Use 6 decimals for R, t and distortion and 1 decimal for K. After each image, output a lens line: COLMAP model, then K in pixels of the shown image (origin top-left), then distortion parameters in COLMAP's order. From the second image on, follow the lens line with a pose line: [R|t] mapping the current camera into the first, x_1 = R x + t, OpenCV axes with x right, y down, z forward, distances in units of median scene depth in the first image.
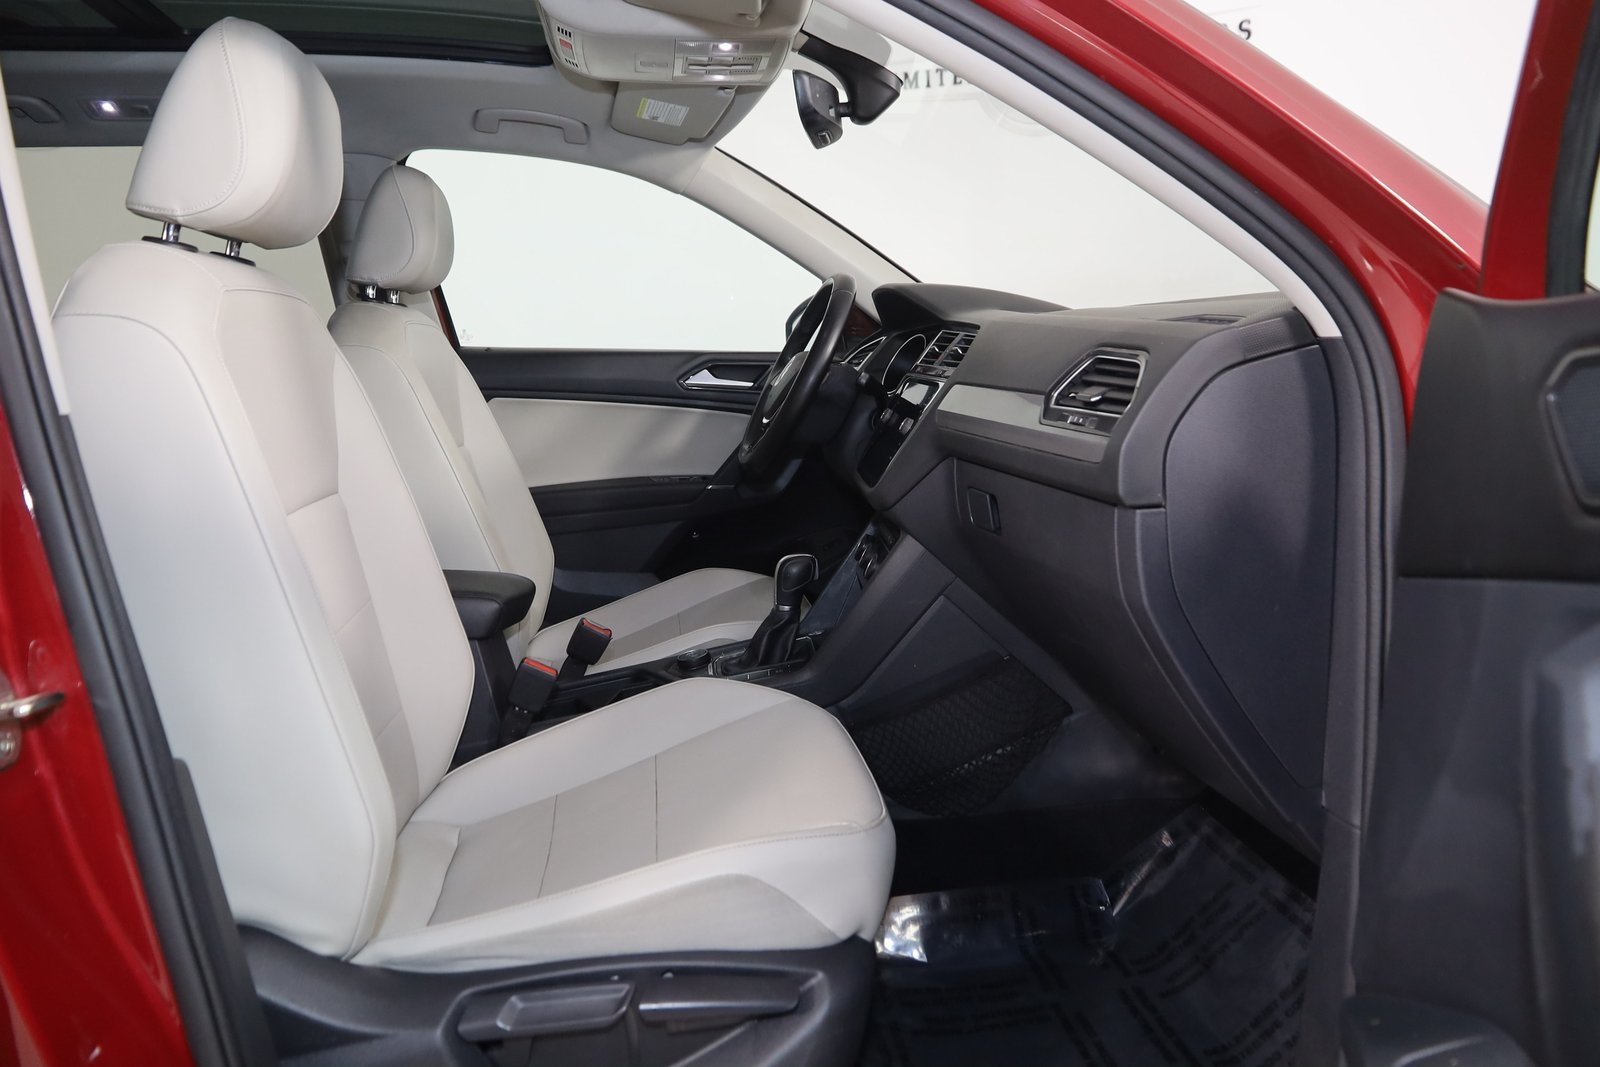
lens RADIAL K [[1092.4, 0, 803.1], [0, 1092.4, 505.3], [0, 0, 1]] dist [-0.124725, 0.077734]
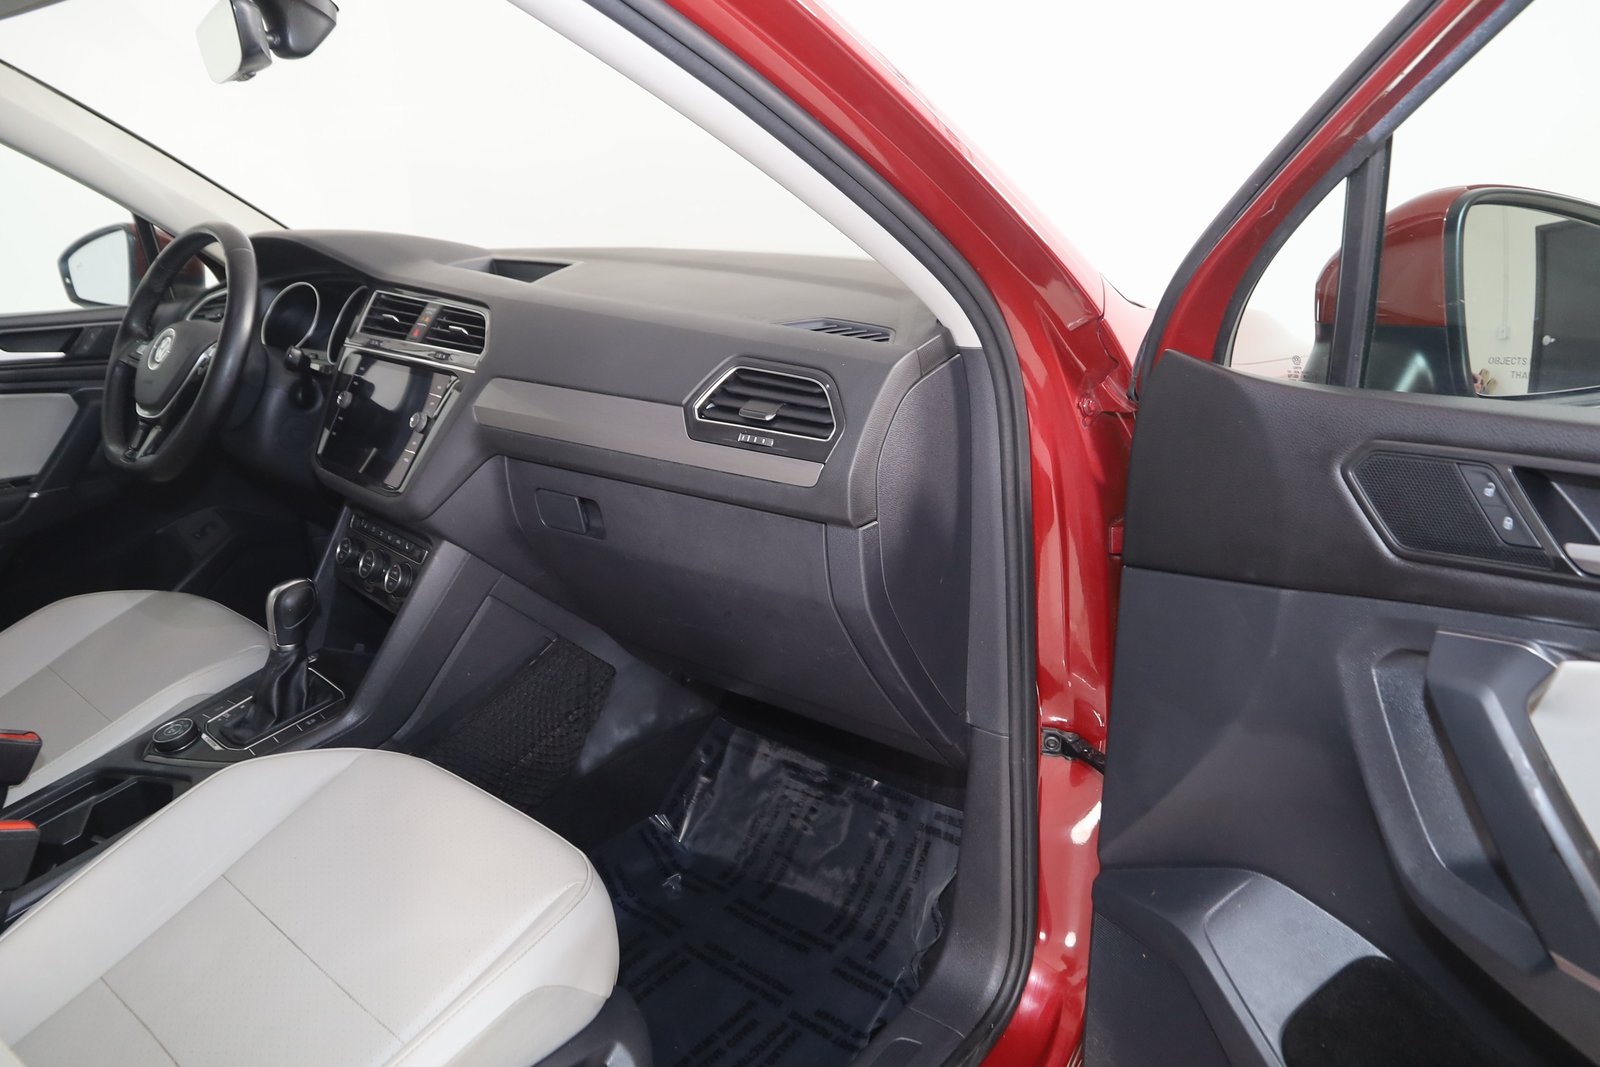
lens RADIAL K [[1092.4, 0, 803.1], [0, 1092.4, 505.3], [0, 0, 1]] dist [-0.124725, 0.077734]
pose [[0.733289, -0.199175, 0.650089, -0.347878], [0.106305, 0.977958, 0.179717, -0.174992], [-0.671555, -0.062677, 0.738299, 0.183096]]
